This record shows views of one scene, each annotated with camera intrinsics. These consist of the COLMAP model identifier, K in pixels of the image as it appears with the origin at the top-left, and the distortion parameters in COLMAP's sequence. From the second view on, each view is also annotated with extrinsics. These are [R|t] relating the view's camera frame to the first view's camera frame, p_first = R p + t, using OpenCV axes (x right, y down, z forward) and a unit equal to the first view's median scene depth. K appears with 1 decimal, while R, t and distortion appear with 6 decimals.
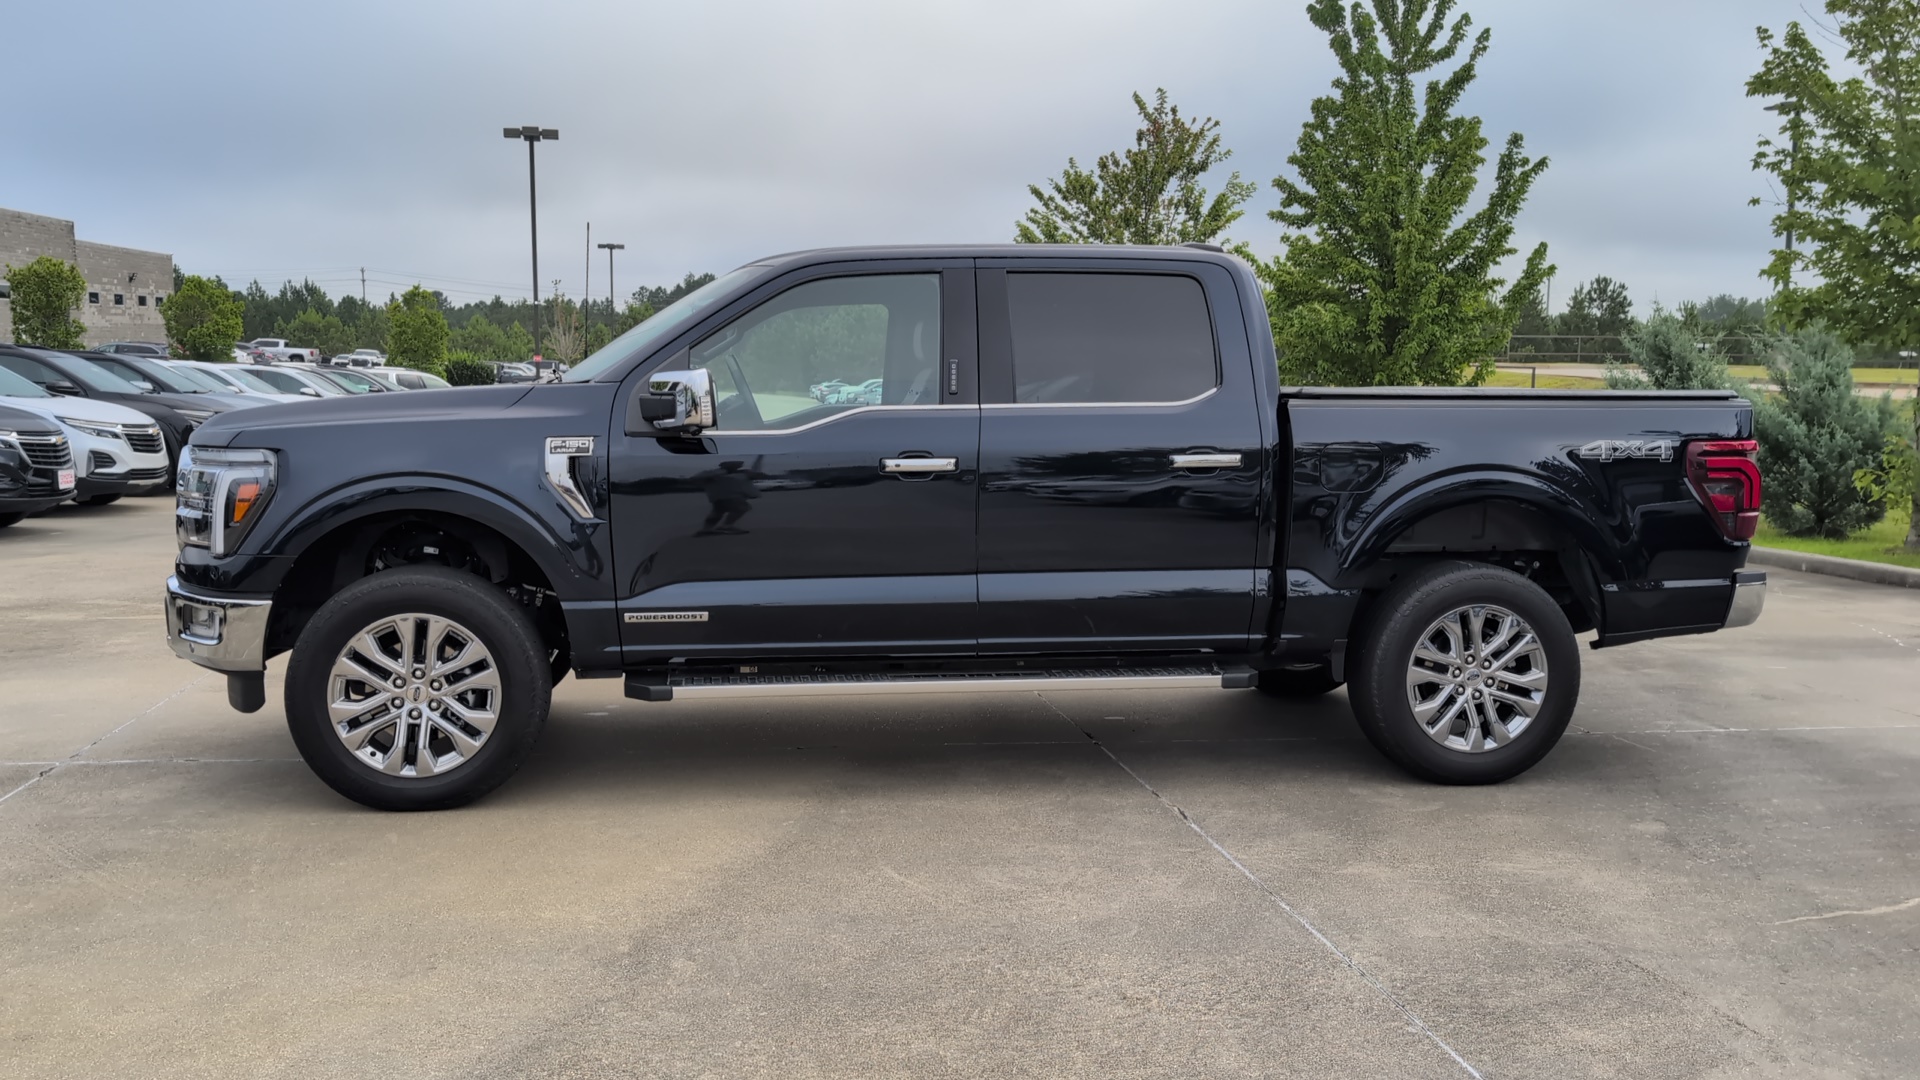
lens RADIAL K [[1593.7, 0, 957.1], [0, 1593.7, 530.1], [0, 0, 1]] dist [0.037259, -0.044275]
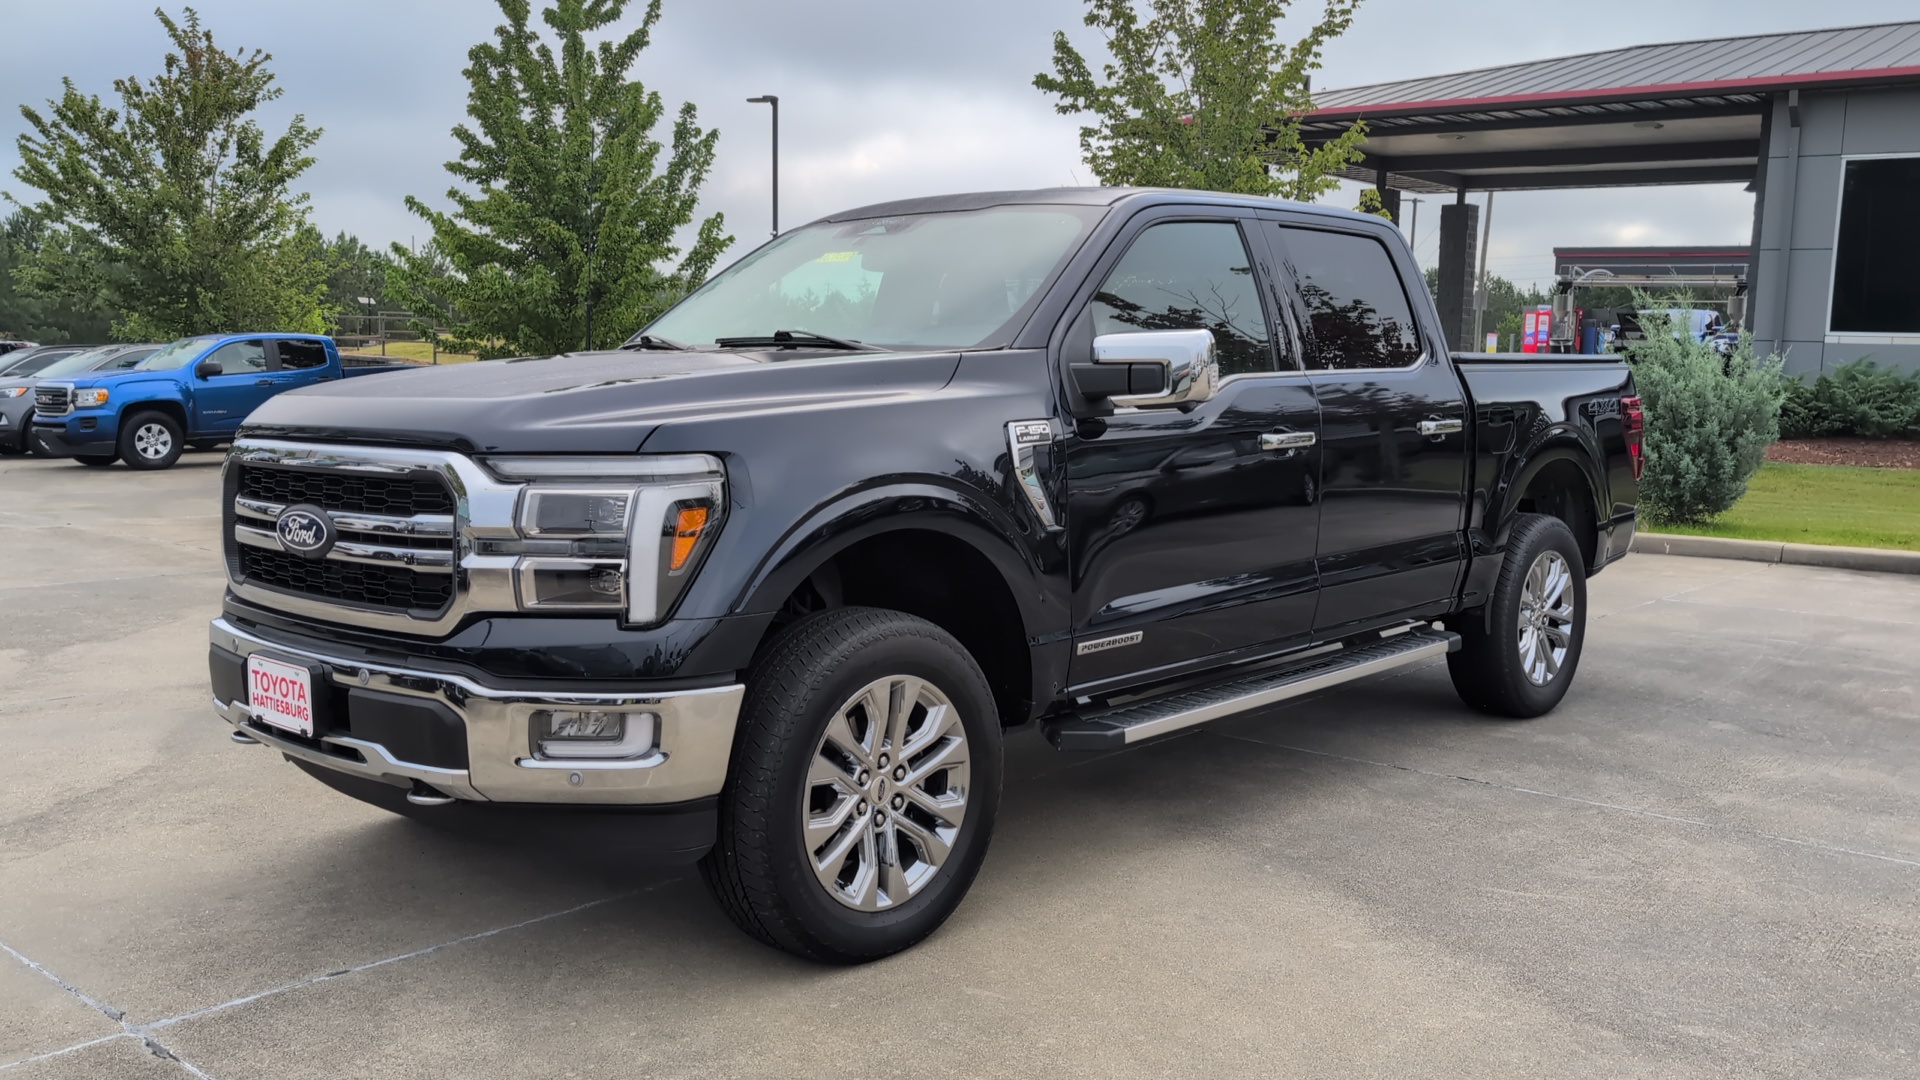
lens RADIAL K [[1593.7, 0, 942.2], [0, 1593.7, 536.3], [0, 0, 1]] dist [0.037259, -0.044275]
pose [[0.786218, -0.074034, 0.613498, -0.172164], [0.058919, 0.997255, 0.044836, -0.009133], [-0.615134, 0.000896, 0.788422, 0.099518]]
